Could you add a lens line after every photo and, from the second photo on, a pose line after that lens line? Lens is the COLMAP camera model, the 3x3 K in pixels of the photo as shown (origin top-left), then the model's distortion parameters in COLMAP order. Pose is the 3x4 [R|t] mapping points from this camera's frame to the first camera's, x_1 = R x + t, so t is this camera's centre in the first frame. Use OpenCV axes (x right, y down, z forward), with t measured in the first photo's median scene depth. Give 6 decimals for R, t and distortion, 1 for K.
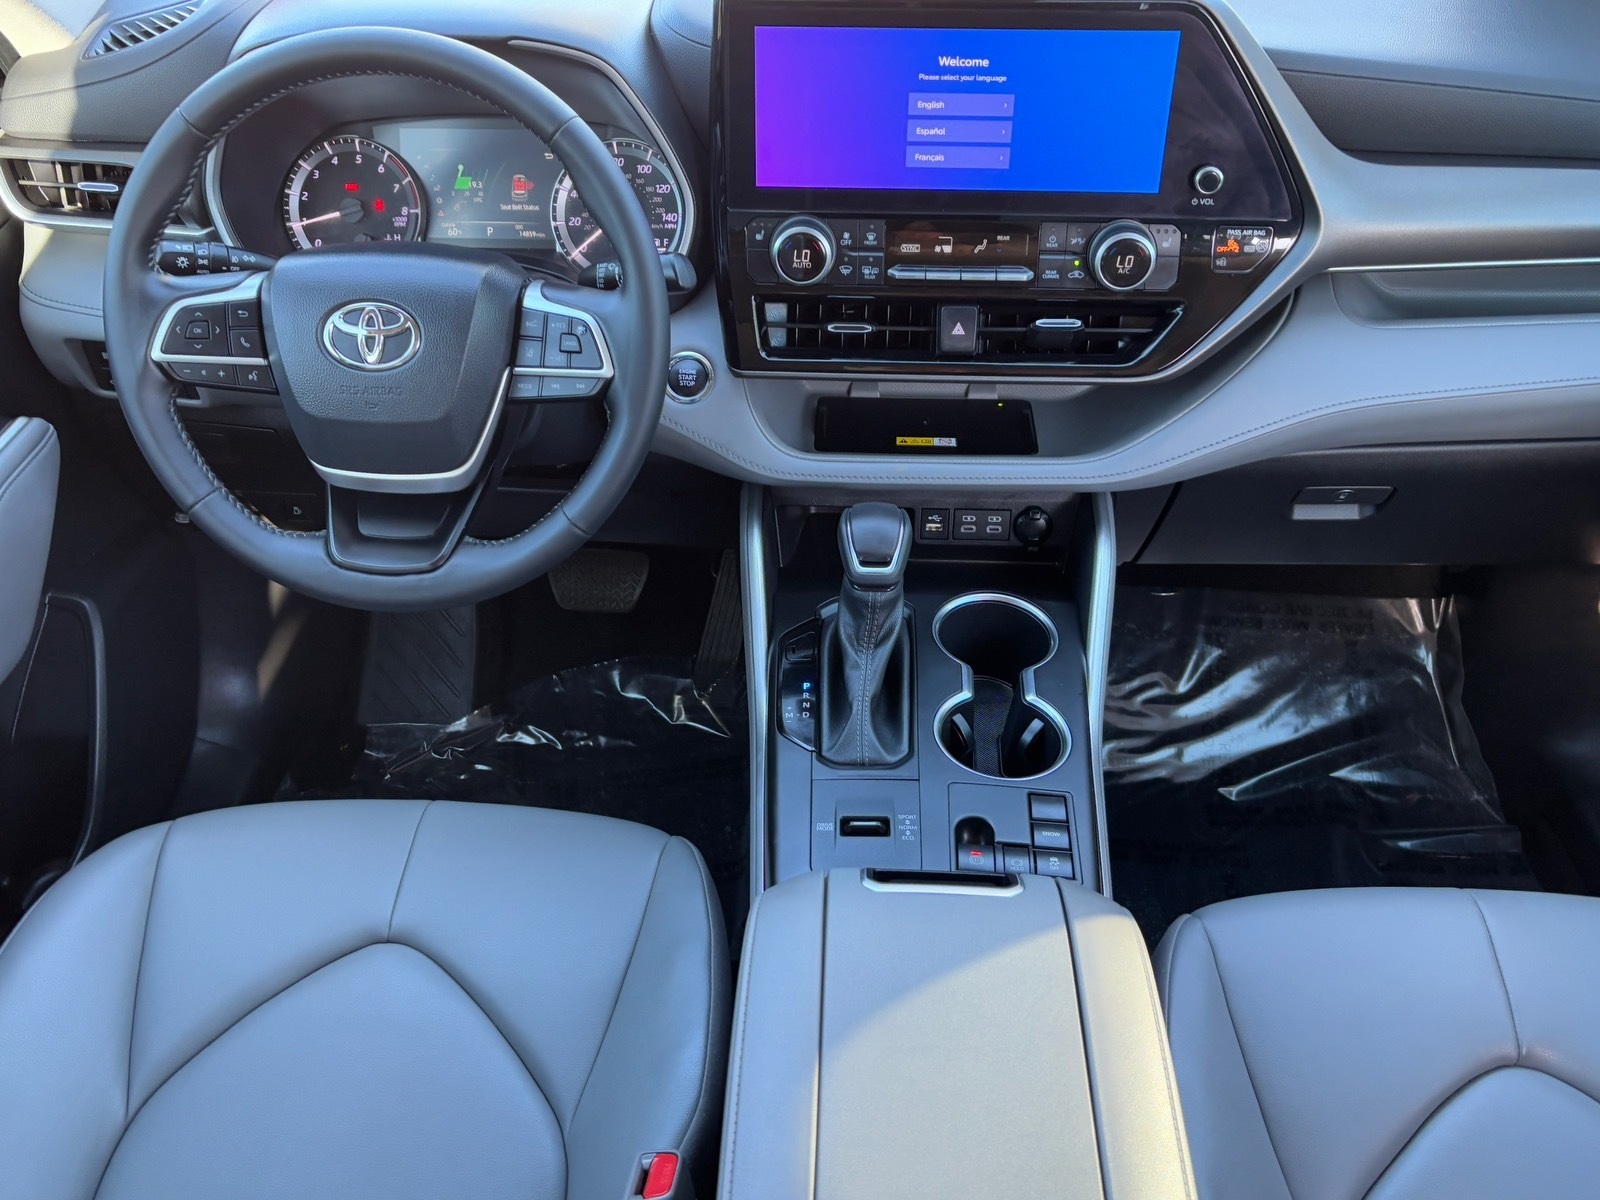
lens RADIAL K [[1401.8, 0, 790.1], [0, 1401.8, 613.6], [0, 0, 1]] dist [0.007304, -0.004207]
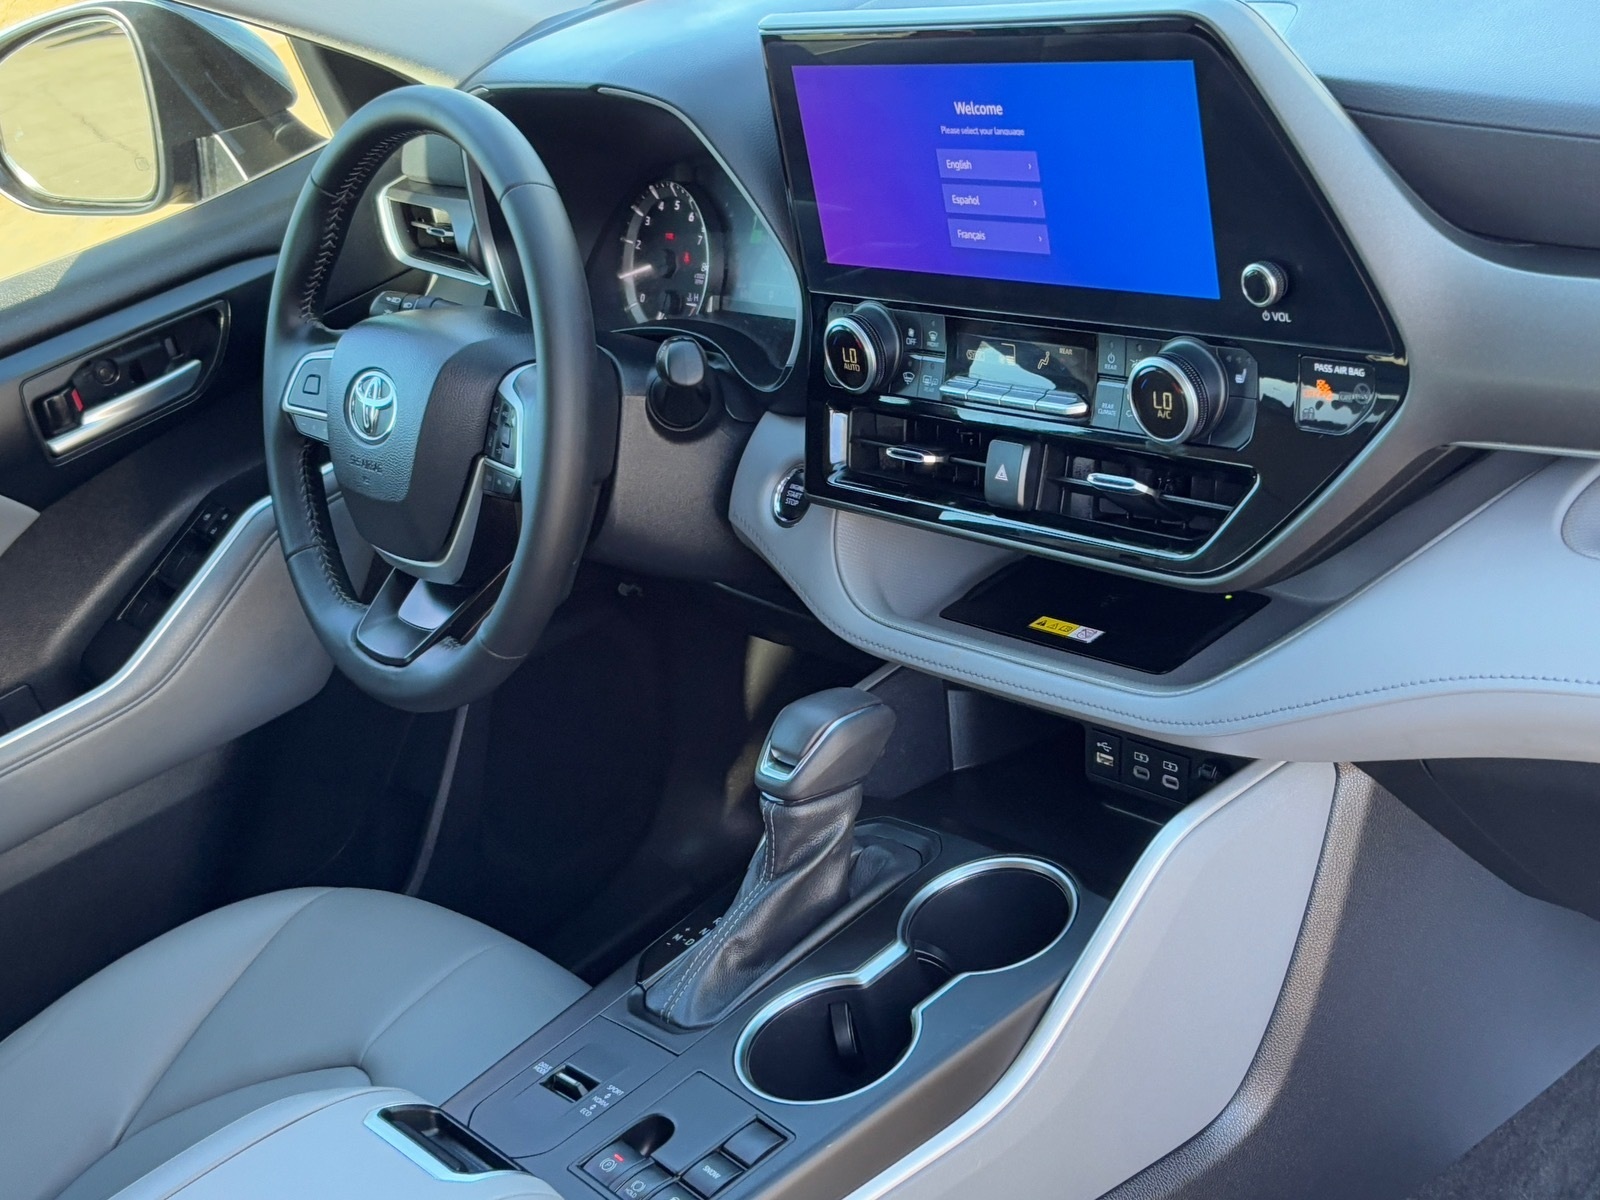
lens RADIAL K [[2207.7, 0, 800.0], [0, 2207.7, 600.0], [0, 0, 1]] dist [0.309171, -1.265116]
pose [[0.655184, 0.153426, -0.739726, 0.886951], [-0.220901, 0.975274, 0.006626, -0.126459], [0.722452, 0.159065, 0.672876, 0.191470]]
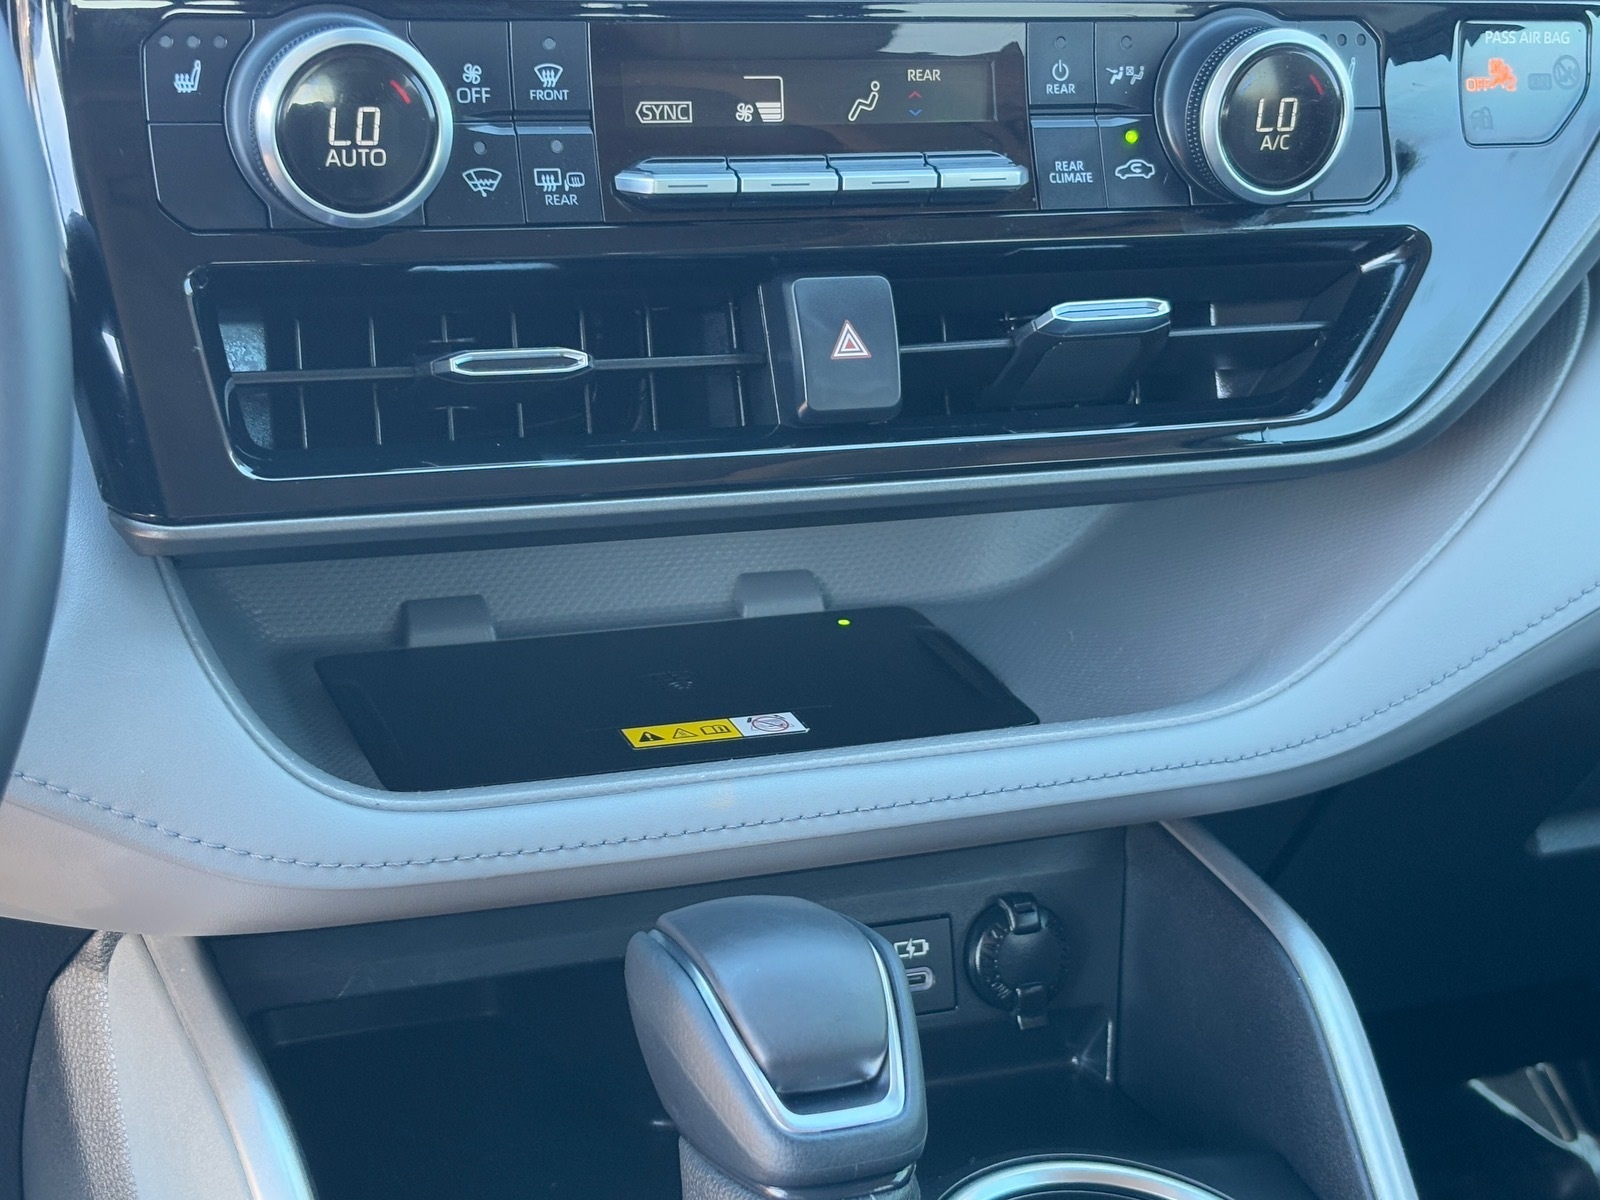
lens RADIAL K [[2681.6, 0, 769.4], [0, 2681.6, 617.0], [0, 0, 1]] dist [0.237646, -1.084647]
pose [[0.907433, -0.096326, 0.409007, -0.155675], [0.199149, 0.955696, -0.216760, -0.012409], [-0.370007, 0.278149, 0.886413, 0.477853]]
